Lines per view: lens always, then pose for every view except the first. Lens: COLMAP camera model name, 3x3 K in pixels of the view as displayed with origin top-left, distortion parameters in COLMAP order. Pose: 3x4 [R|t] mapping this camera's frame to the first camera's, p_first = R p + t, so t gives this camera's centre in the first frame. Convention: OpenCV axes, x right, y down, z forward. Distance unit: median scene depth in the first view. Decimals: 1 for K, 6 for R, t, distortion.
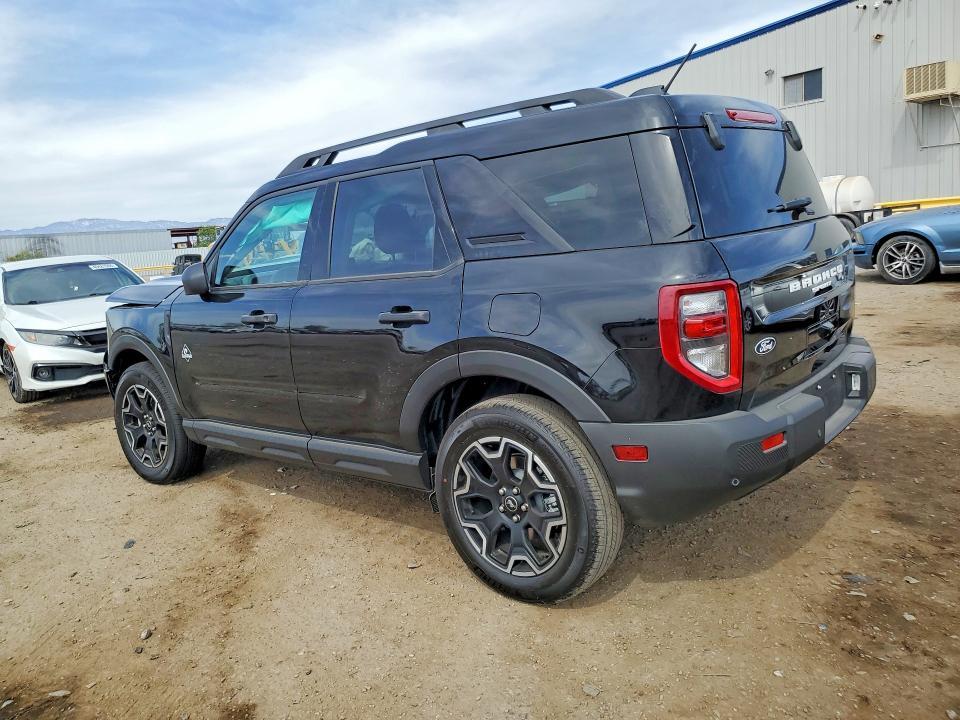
lens RADIAL K [[749.7, 0, 456.9], [0, 749.7, 356.6], [0, 0, 1]] dist [0.011573, 0.015866]
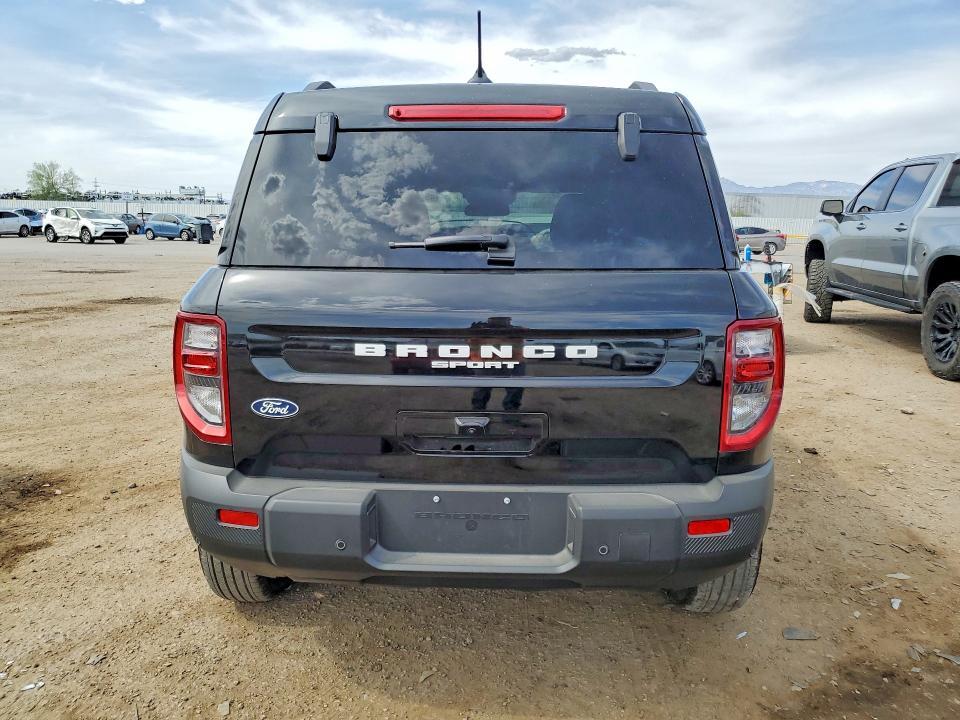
lens RADIAL K [[761.6, 0, 480.0], [0, 761.6, 360.0], [0, 0, 1]] dist [0.008053, 0.002091]
pose [[0.617709, 0.237741, -0.749610, 1.000724], [-0.199292, 0.969416, 0.143229, -0.196872], [0.760735, 0.060918, 0.646197, 0.542321]]
